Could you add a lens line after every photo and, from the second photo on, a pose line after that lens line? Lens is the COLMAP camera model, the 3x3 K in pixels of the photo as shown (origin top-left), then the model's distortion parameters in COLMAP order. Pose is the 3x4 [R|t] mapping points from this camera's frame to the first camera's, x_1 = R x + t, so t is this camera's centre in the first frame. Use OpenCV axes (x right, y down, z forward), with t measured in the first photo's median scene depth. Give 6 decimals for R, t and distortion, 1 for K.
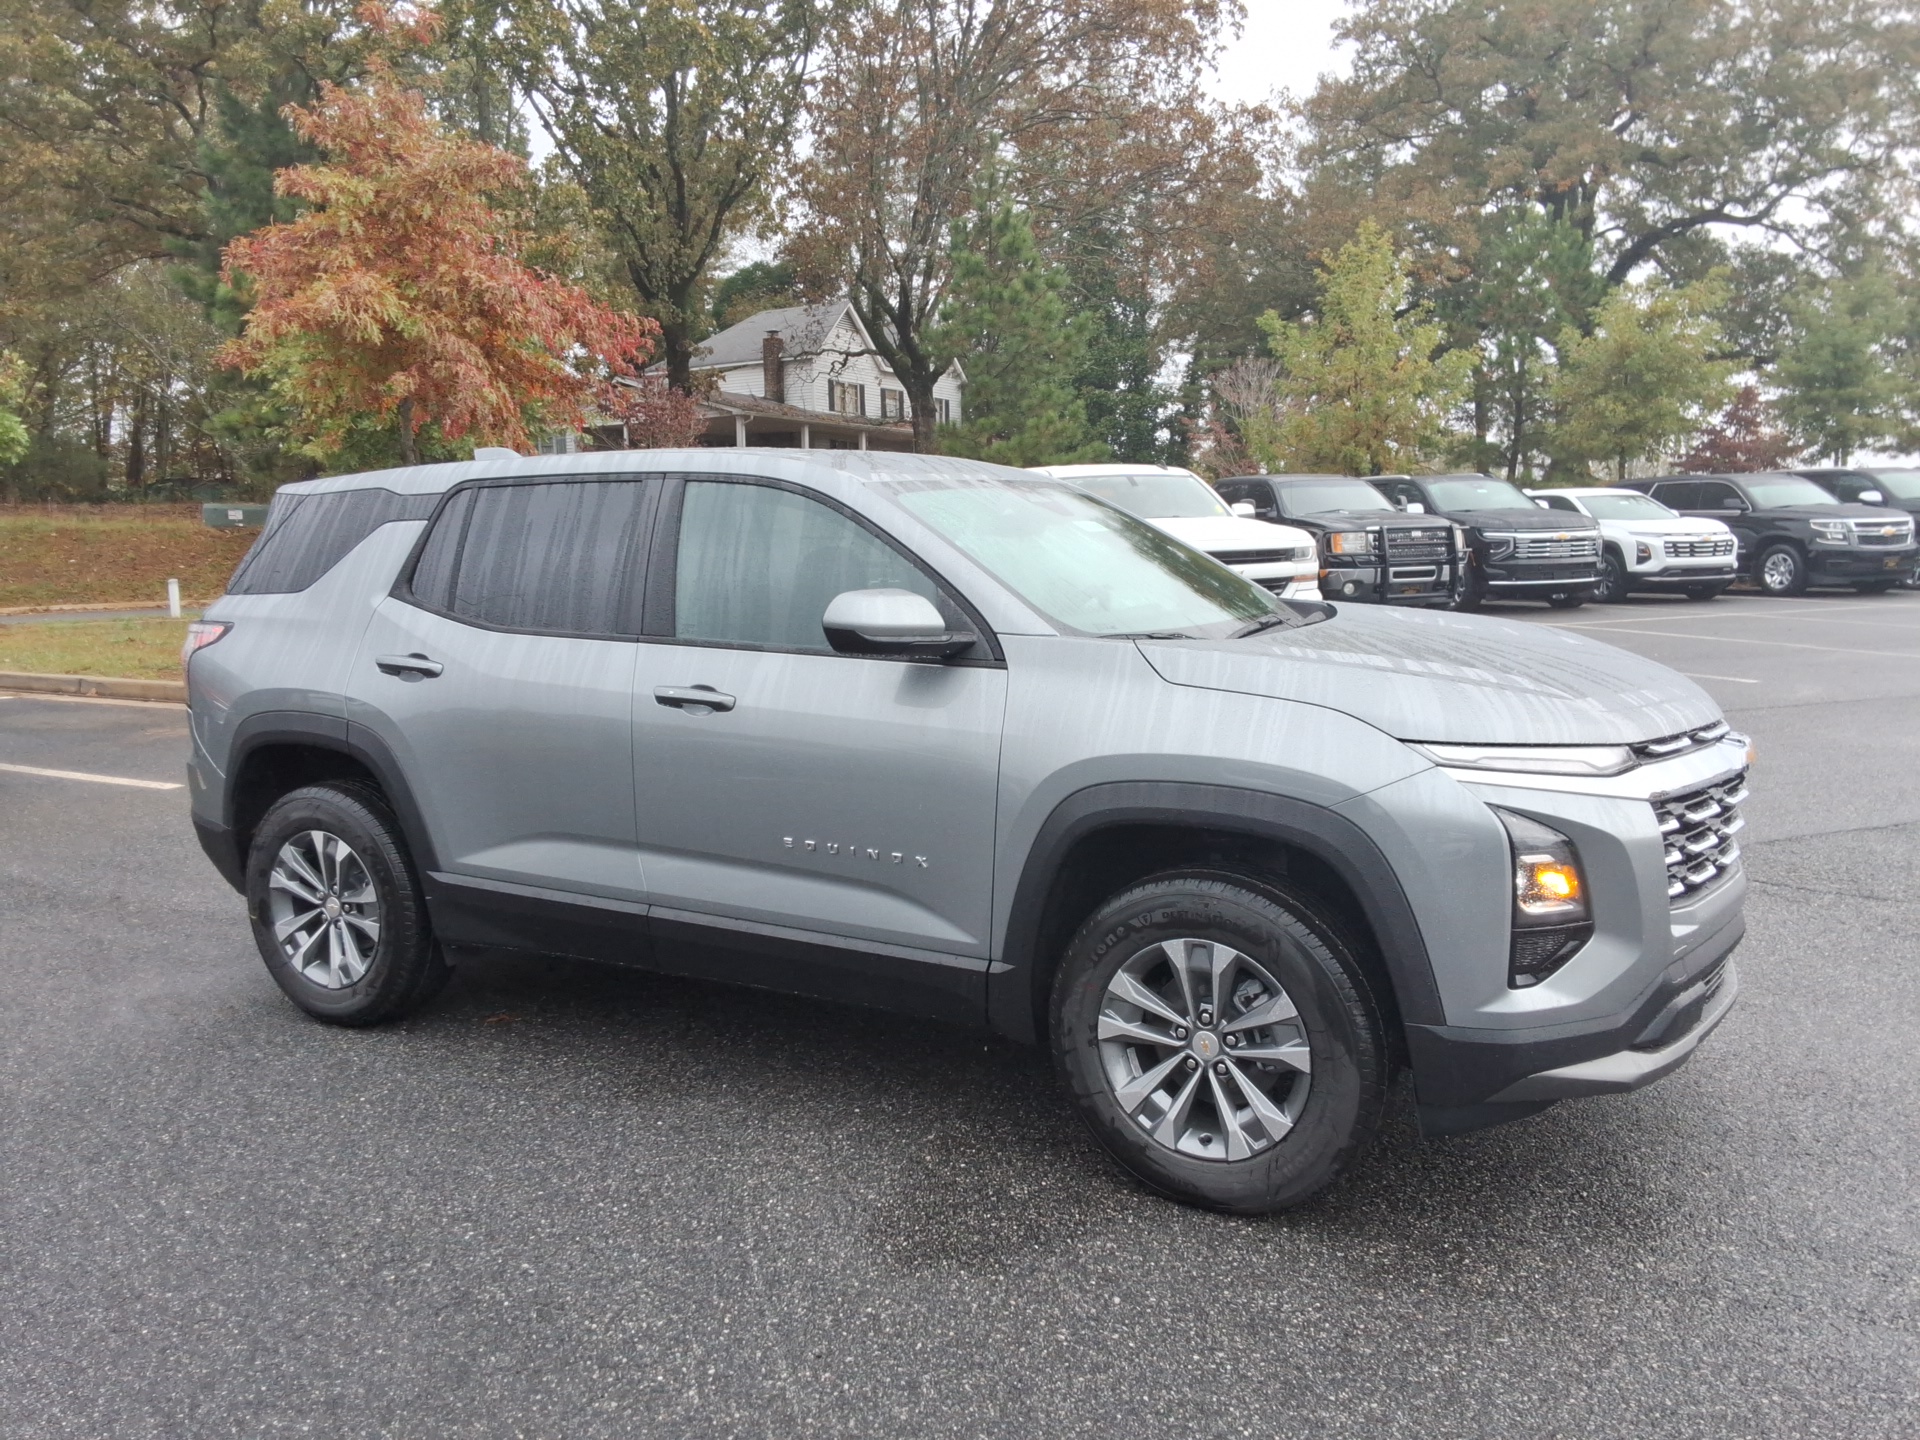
lens RADIAL K [[1535.4, 0, 964.8], [0, 1535.4, 717.7], [0, 0, 1]] dist [0.137673, -0.221391]
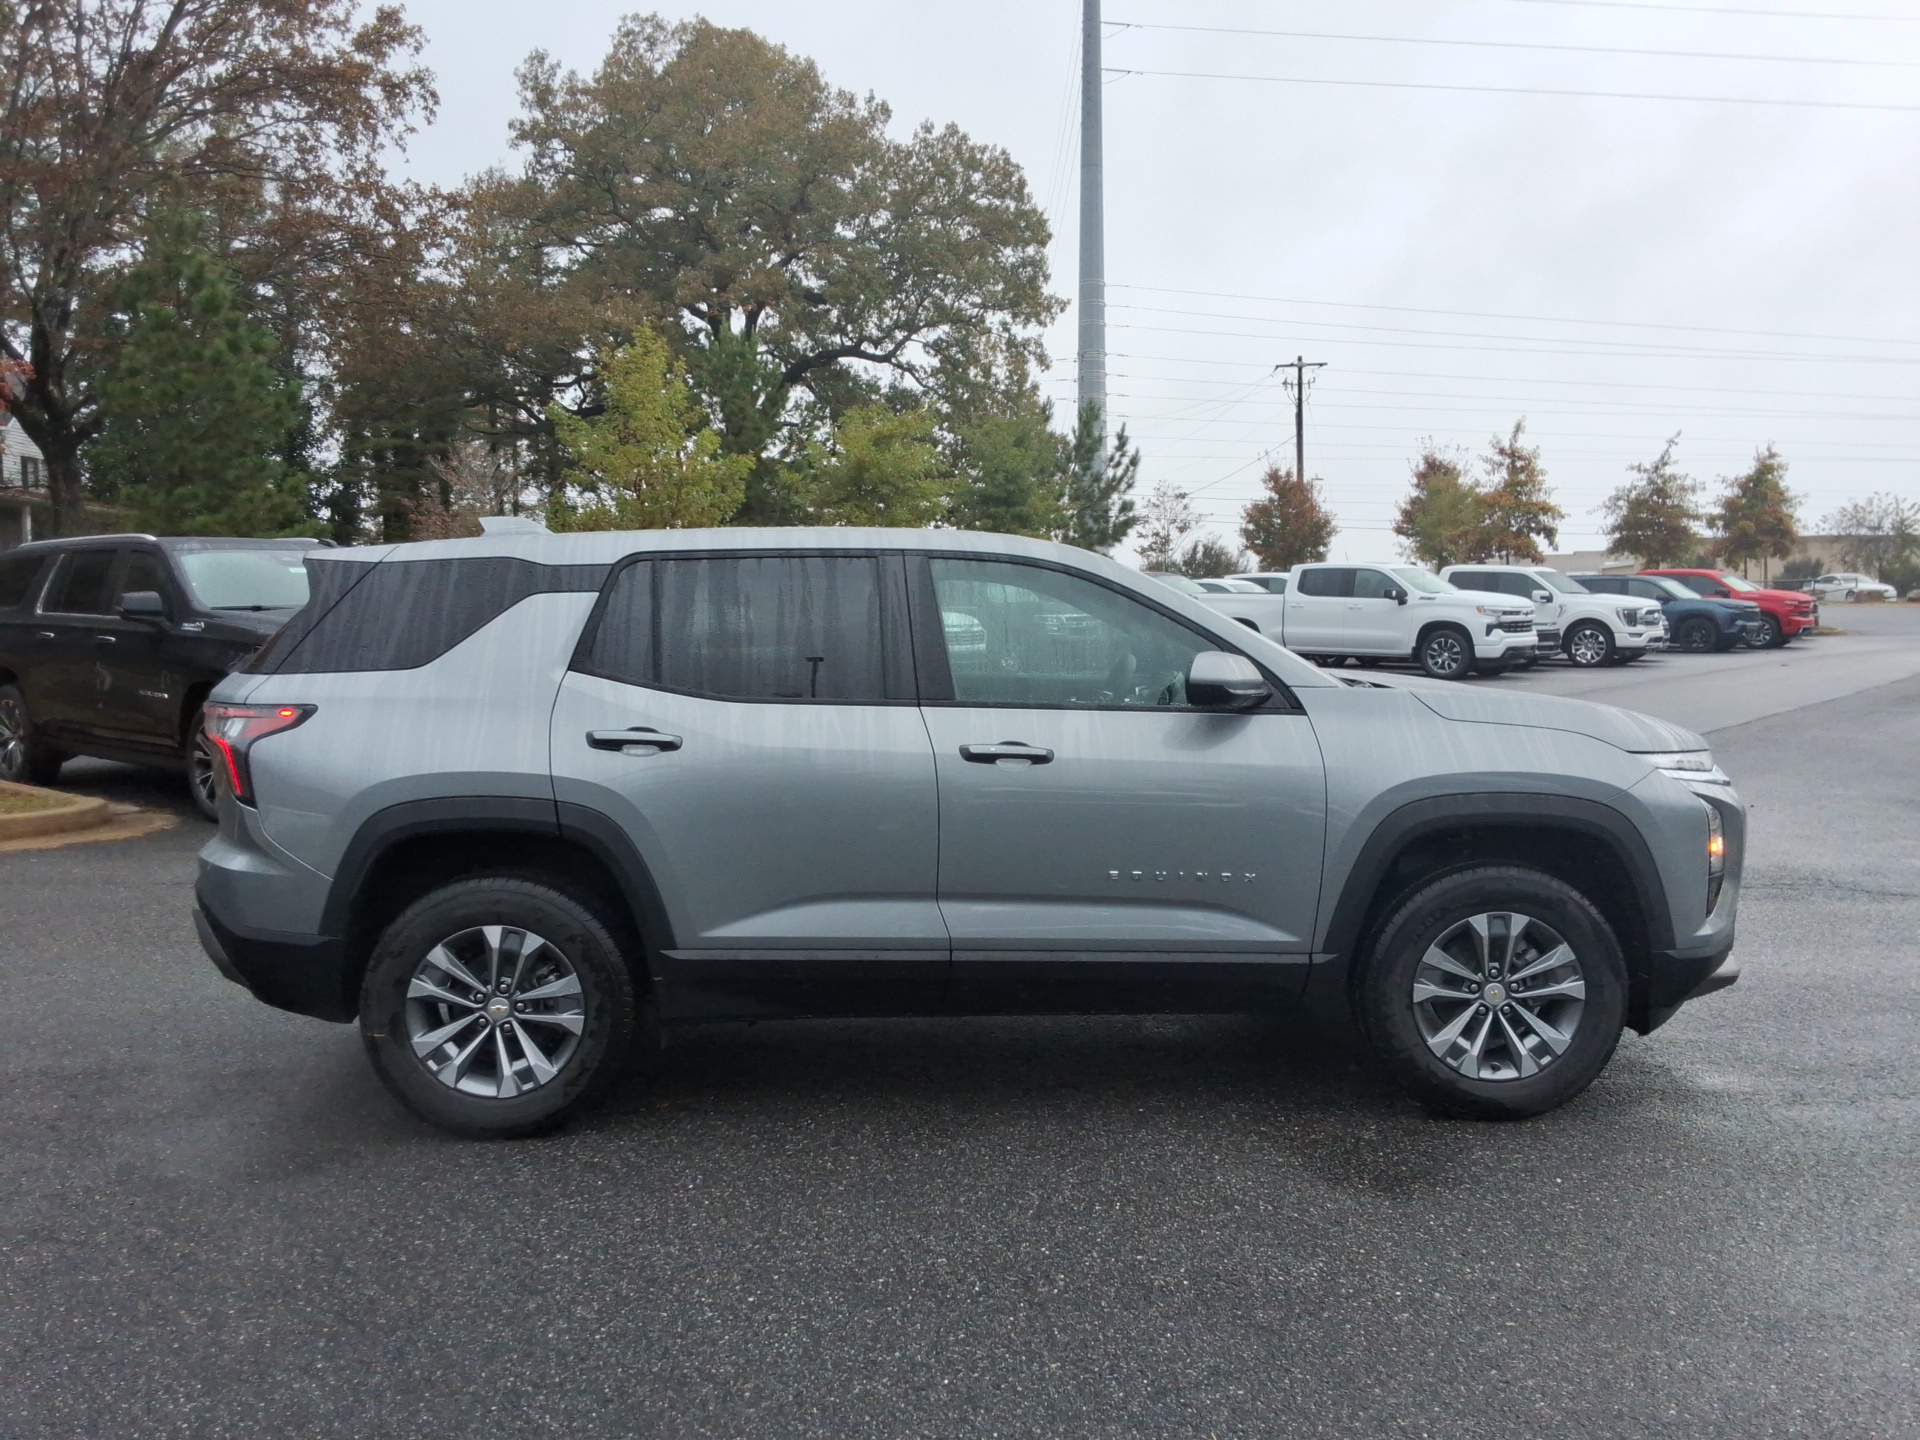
lens RADIAL K [[1535.4, 0, 964.8], [0, 1535.4, 717.7], [0, 0, 1]] dist [0.137673, -0.221391]
pose [[0.850137, -0.027805, 0.525827, -0.658964], [0.057880, 0.997488, -0.040832, 0.003941], [-0.523371, 0.065147, 0.849611, 0.068692]]
